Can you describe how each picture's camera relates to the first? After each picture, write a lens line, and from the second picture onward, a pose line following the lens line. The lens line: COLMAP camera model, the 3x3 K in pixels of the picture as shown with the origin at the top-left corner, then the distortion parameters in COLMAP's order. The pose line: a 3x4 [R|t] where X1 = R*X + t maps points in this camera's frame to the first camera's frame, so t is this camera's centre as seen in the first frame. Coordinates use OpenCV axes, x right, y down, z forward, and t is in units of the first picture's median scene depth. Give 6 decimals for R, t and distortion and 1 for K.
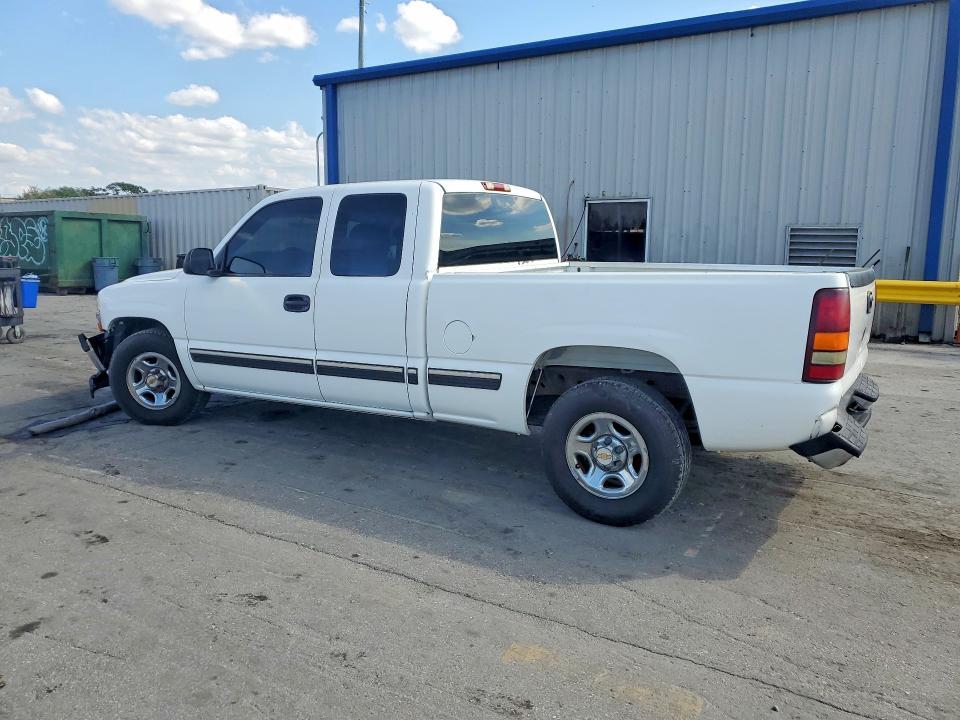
lens RADIAL K [[811.0, 0, 480.0], [0, 811.0, 360.0], [0, 0, 1]] dist [-0.006360, -0.007215]
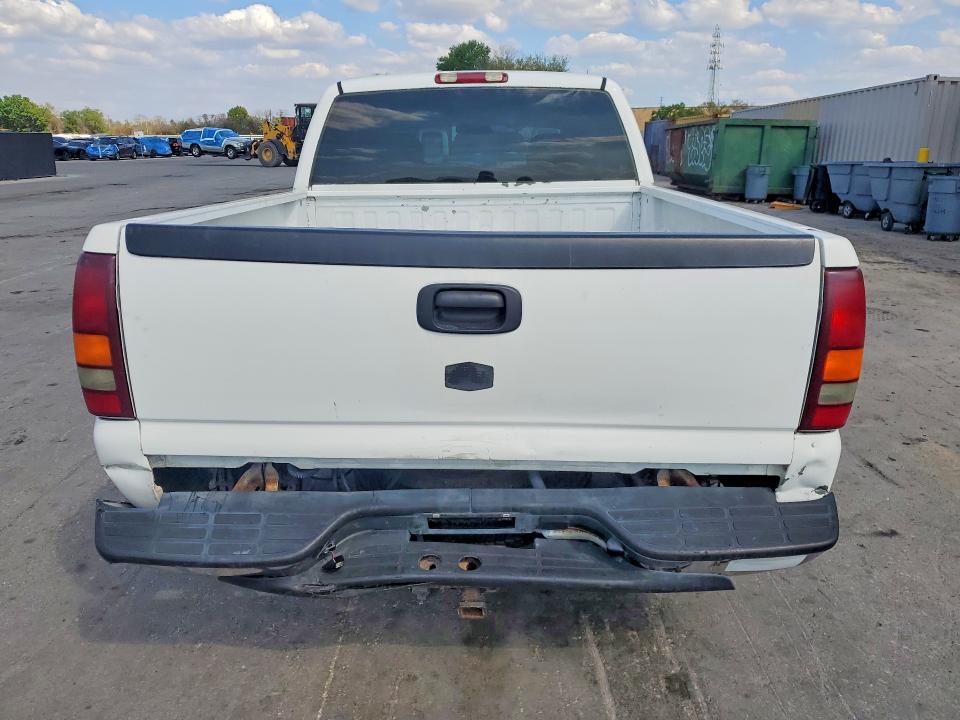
lens RADIAL K [[769.5, 0, 480.0], [0, 769.5, 360.0], [0, 0, 1]] dist [0.024092, -0.002191]
pose [[0.467843, 0.231066, -0.853071, 0.247810], [-0.124237, 0.972829, 0.195370, -0.036203], [0.875036, 0.014581, 0.483839, 0.240372]]
